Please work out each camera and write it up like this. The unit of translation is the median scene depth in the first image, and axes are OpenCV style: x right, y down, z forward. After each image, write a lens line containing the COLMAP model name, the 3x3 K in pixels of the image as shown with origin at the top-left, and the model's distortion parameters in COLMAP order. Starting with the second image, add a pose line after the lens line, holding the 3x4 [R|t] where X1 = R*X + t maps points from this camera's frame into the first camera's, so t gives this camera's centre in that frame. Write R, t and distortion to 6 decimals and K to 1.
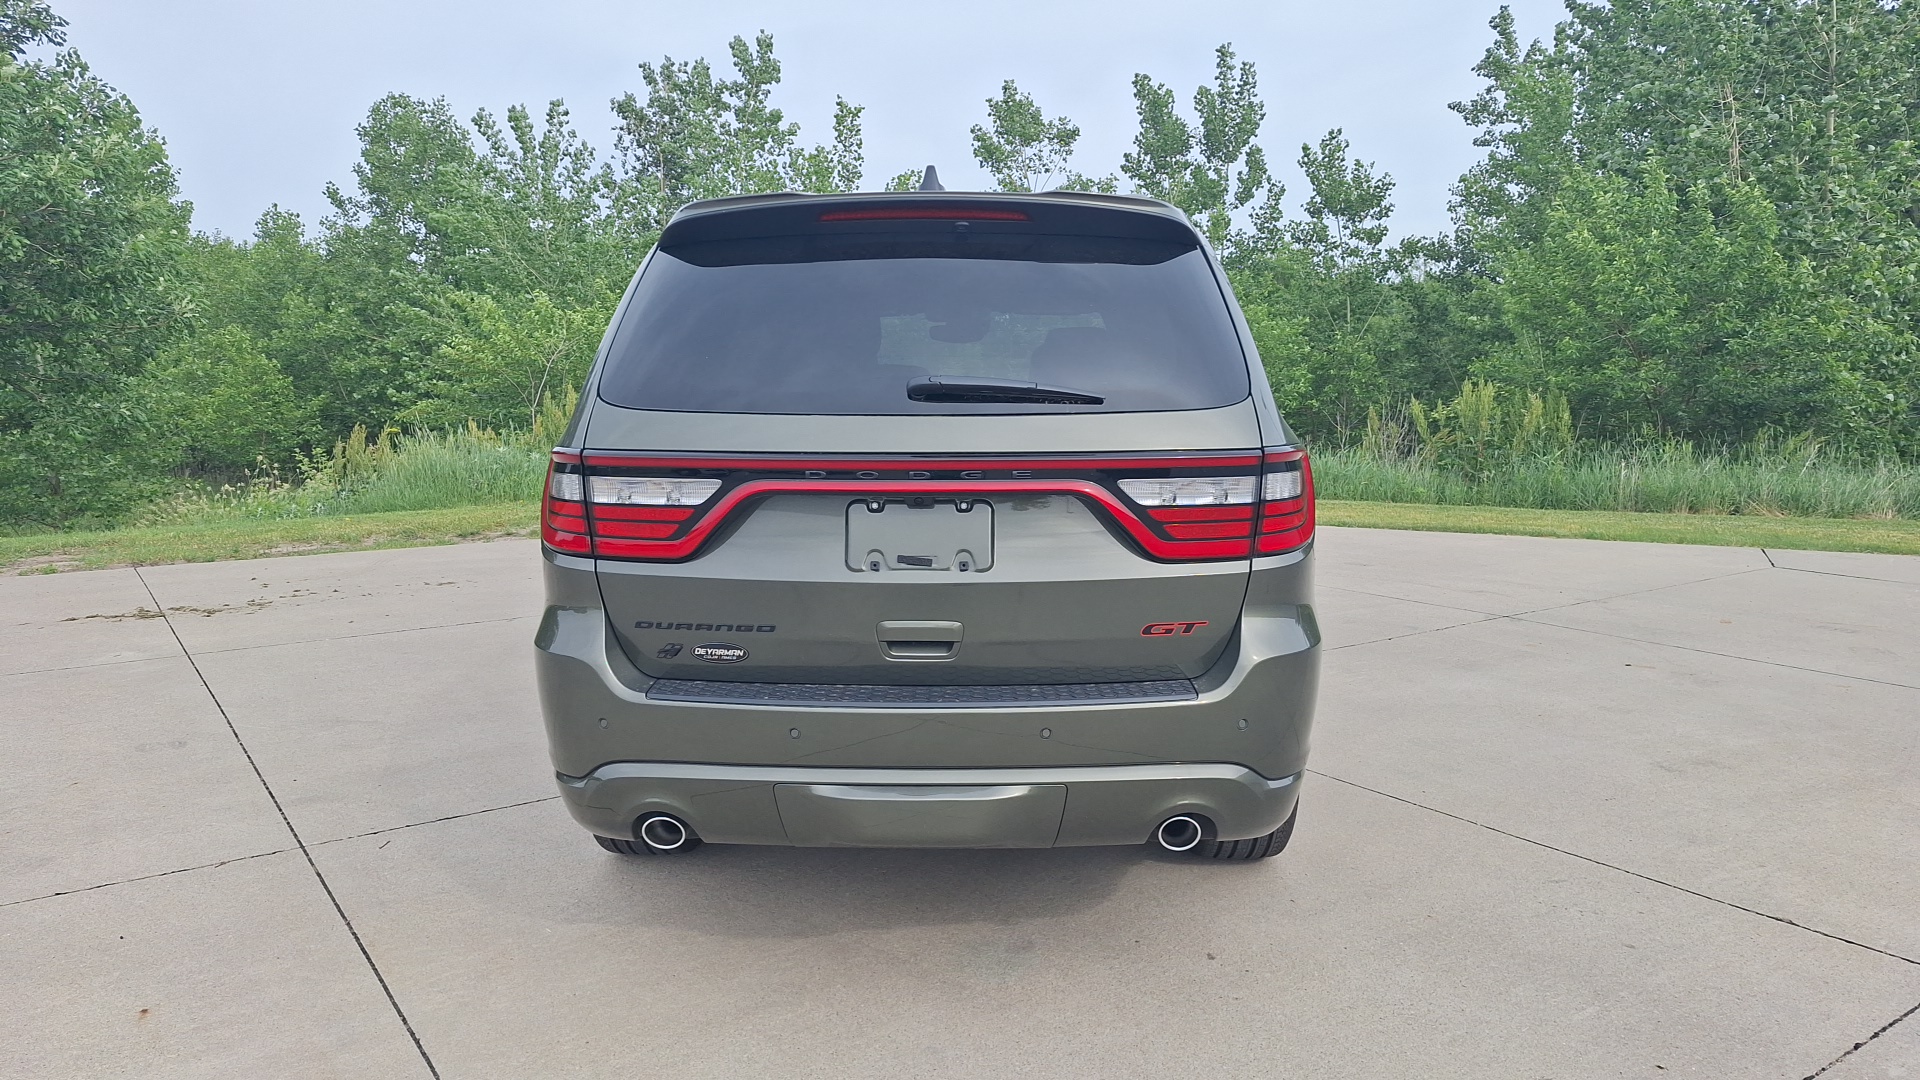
lens RADIAL K [[1401.2, 0, 960.0], [0, 1401.2, 540.0], [0, 0, 1]] dist [0.058986, -0.064523]
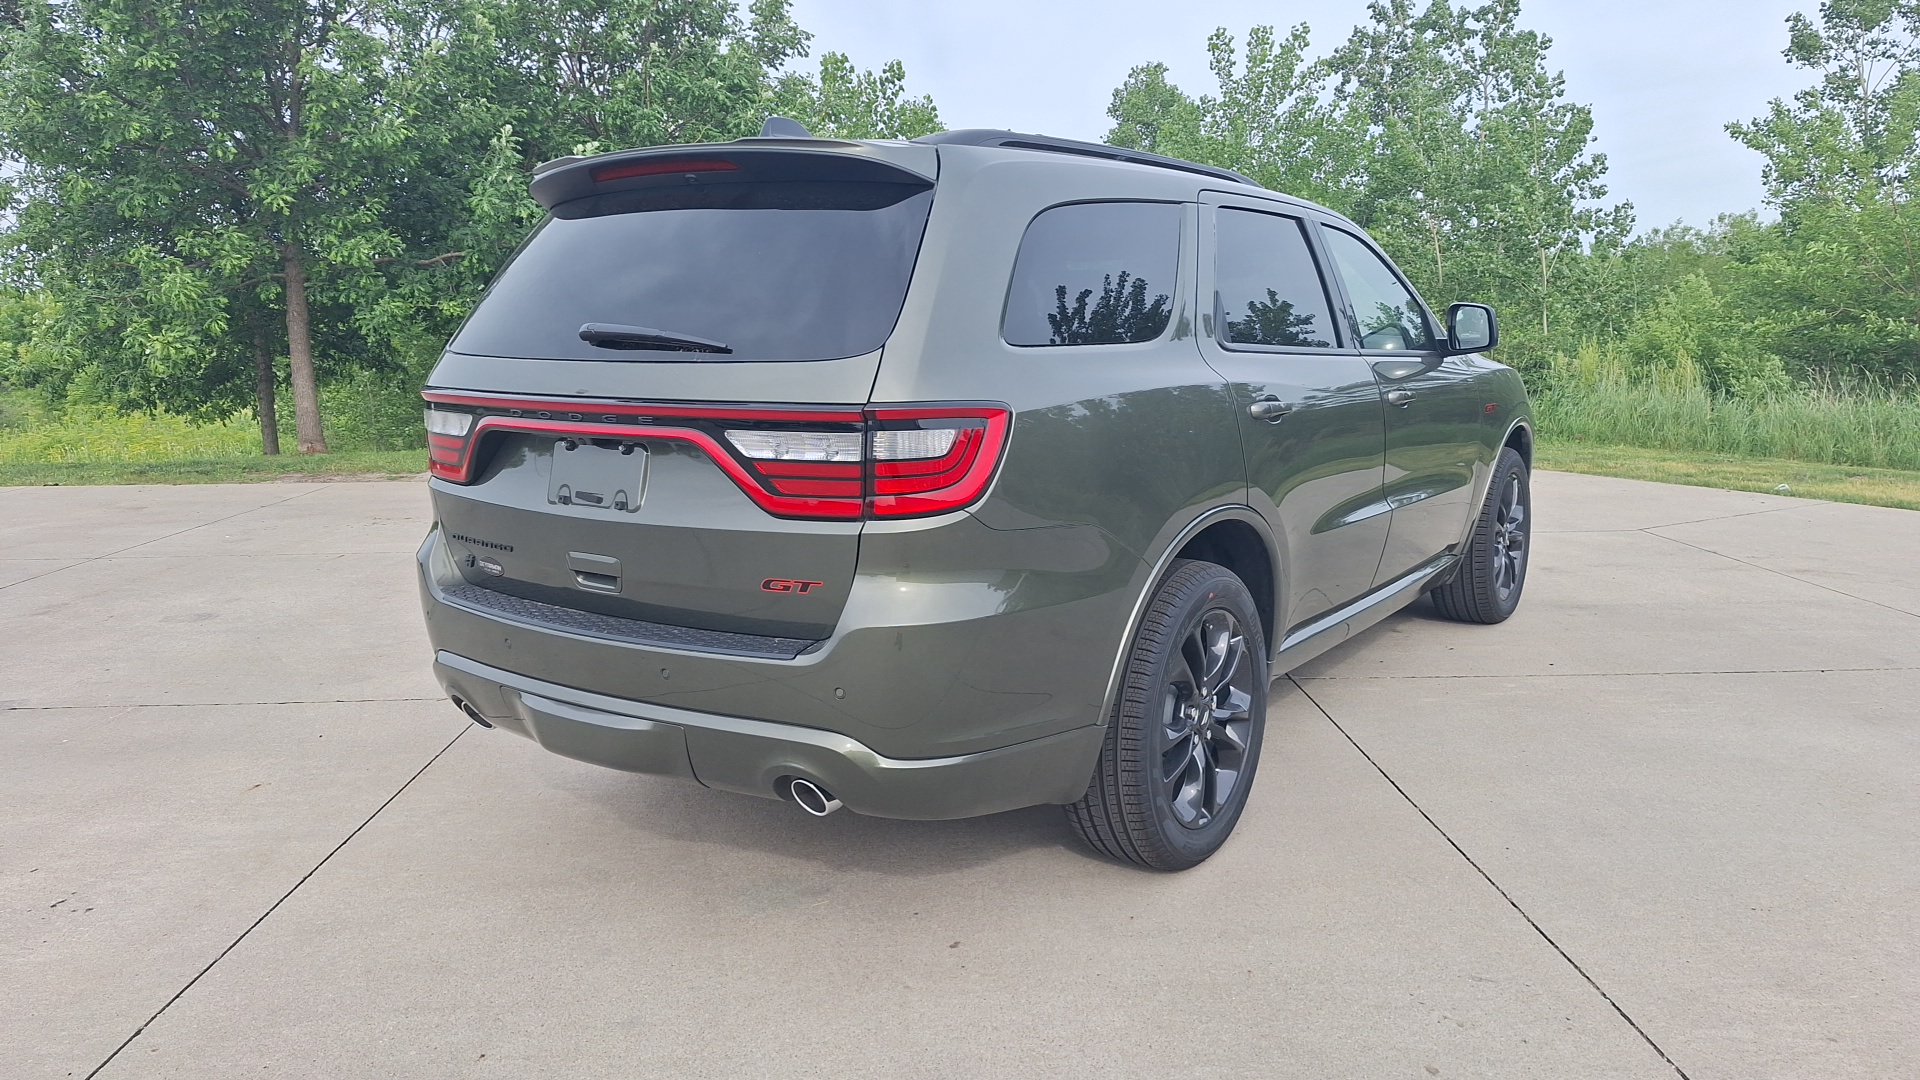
lens RADIAL K [[1396.2, 0, 961.2], [0, 1396.2, 526.5], [0, 0, 1]] dist [0.049183, -0.001524]
pose [[0.825502, 0.081198, -0.558528, 0.784167], [-0.065556, 0.996693, 0.048007, -0.032257], [0.560579, -0.003015, 0.828095, 0.263013]]
